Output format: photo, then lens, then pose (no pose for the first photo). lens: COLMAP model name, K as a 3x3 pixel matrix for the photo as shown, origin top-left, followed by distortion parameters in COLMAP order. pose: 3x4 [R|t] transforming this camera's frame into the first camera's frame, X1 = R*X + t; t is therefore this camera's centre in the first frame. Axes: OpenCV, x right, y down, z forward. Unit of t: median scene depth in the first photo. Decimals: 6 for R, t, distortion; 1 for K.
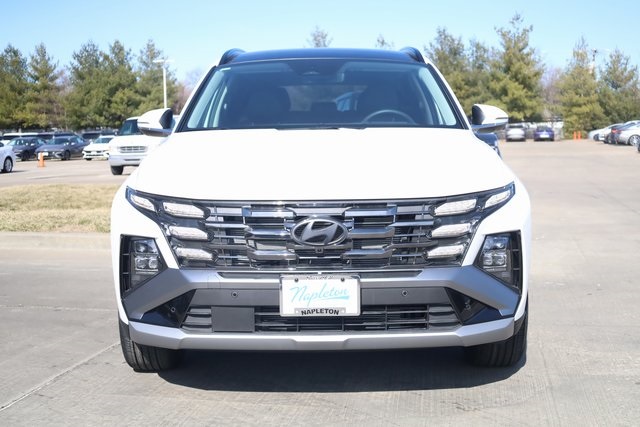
lens RADIAL K [[945.2, 0, 320.0], [0, 945.2, 213.5], [0, 0, 1]] dist [-0.021191, 0.000000]
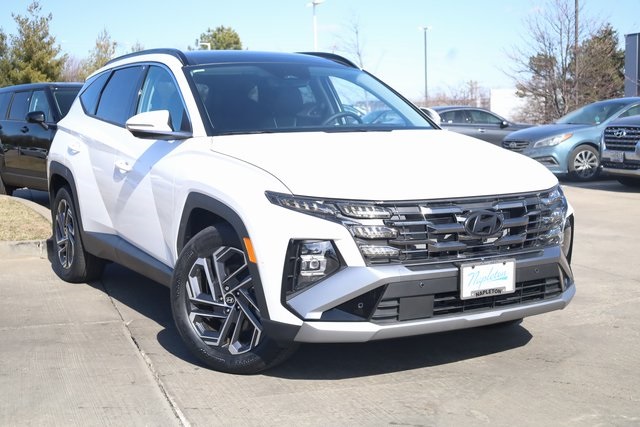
lens RADIAL K [[945.2, 0, 320.0], [0, 945.2, 213.5], [0, 0, 1]] dist [-0.021191, 0.000000]
pose [[0.837110, -0.051841, 0.544572, -0.775755], [0.044840, 0.998652, 0.026139, -0.031467], [-0.545193, 0.002537, 0.838307, 0.133914]]
